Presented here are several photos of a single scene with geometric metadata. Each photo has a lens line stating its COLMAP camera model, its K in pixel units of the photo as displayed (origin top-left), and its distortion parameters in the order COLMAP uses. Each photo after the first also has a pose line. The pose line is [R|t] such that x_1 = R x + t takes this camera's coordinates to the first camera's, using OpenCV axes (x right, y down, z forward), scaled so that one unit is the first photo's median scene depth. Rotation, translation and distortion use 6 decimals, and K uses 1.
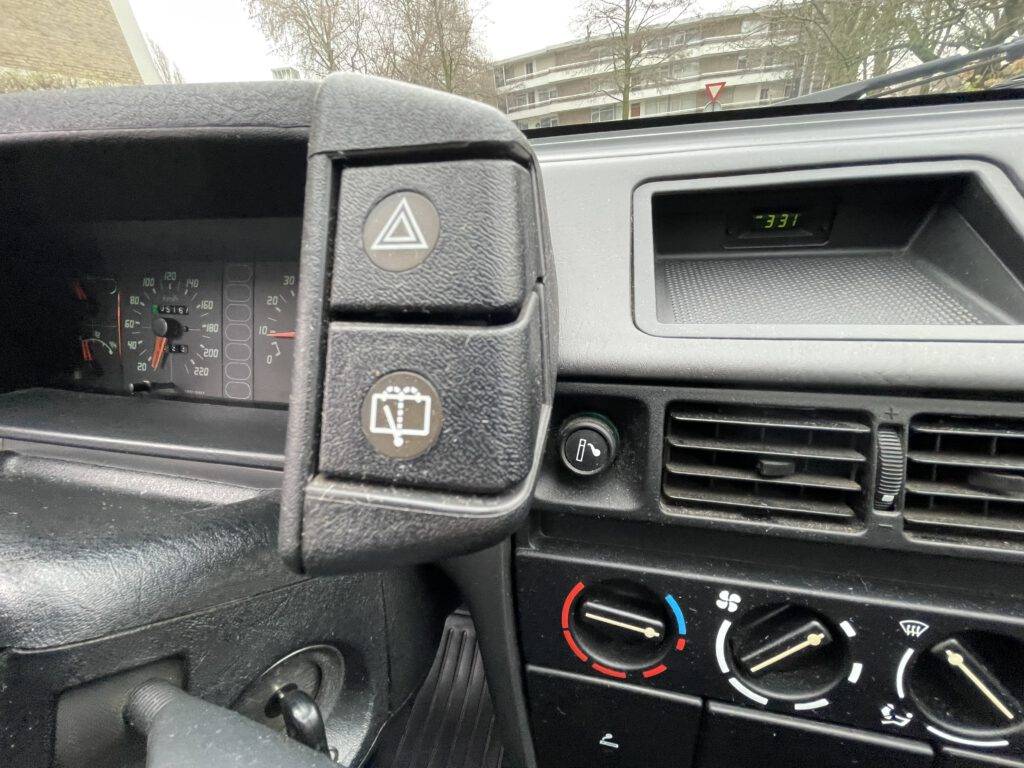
lens RADIAL K [[412.3, 0, 507.4], [0, 412.3, 387.7], [0, 0, 1]] dist [-0.006423, 0.000343]
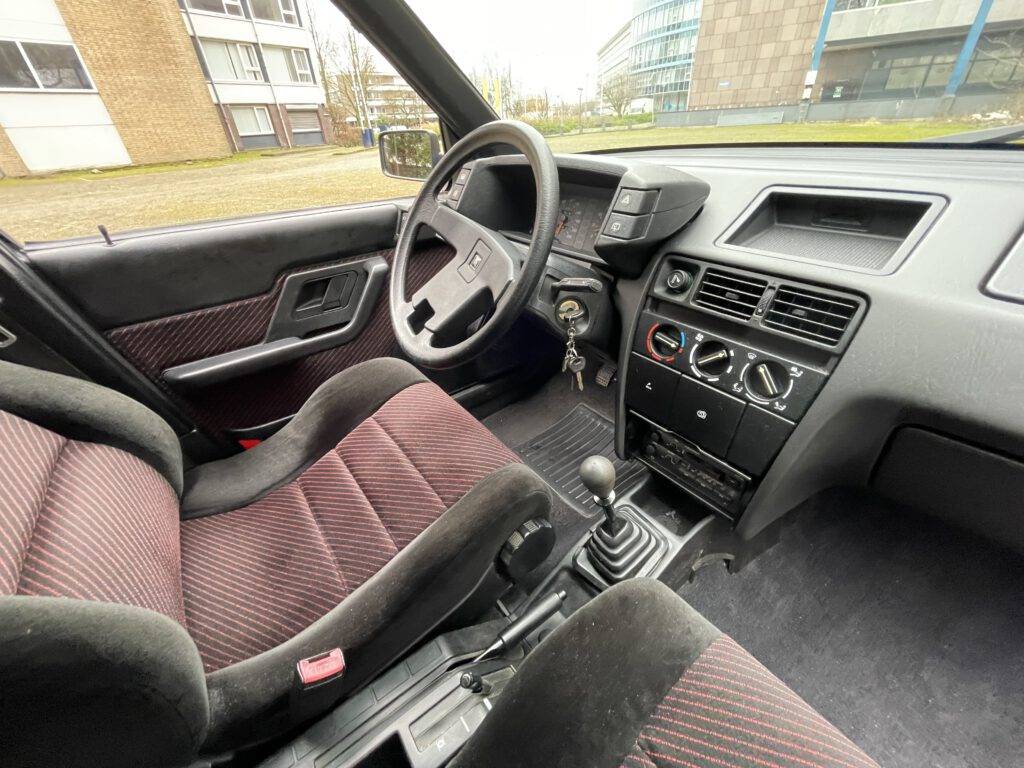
lens RADIAL K [[412.3, 0, 511.1], [0, 412.3, 386.7], [0, 0, 1]] dist [-0.006423, 0.000343]
pose [[0.761768, 0.374503, -0.528637, 1.158101], [-0.309947, 0.927218, 0.210237, 0.617428], [0.568896, 0.003698, 0.822401, -2.150036]]
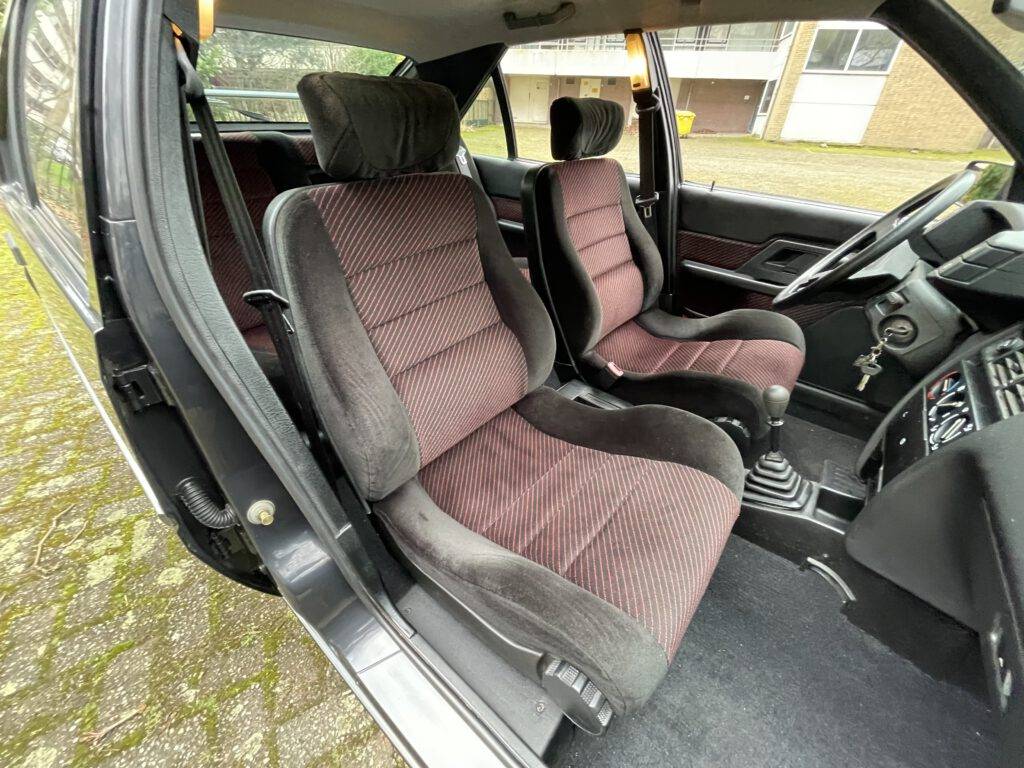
lens RADIAL K [[412.3, 0, 512.9], [0, 412.3, 383.8], [0, 0, 1]] dist [-0.006423, 0.000343]
pose [[-0.449946, 0.538646, -0.712327, 4.262179], [-0.431044, 0.567582, 0.701464, -0.239881], [0.782145, 0.622665, -0.023201, -1.671883]]
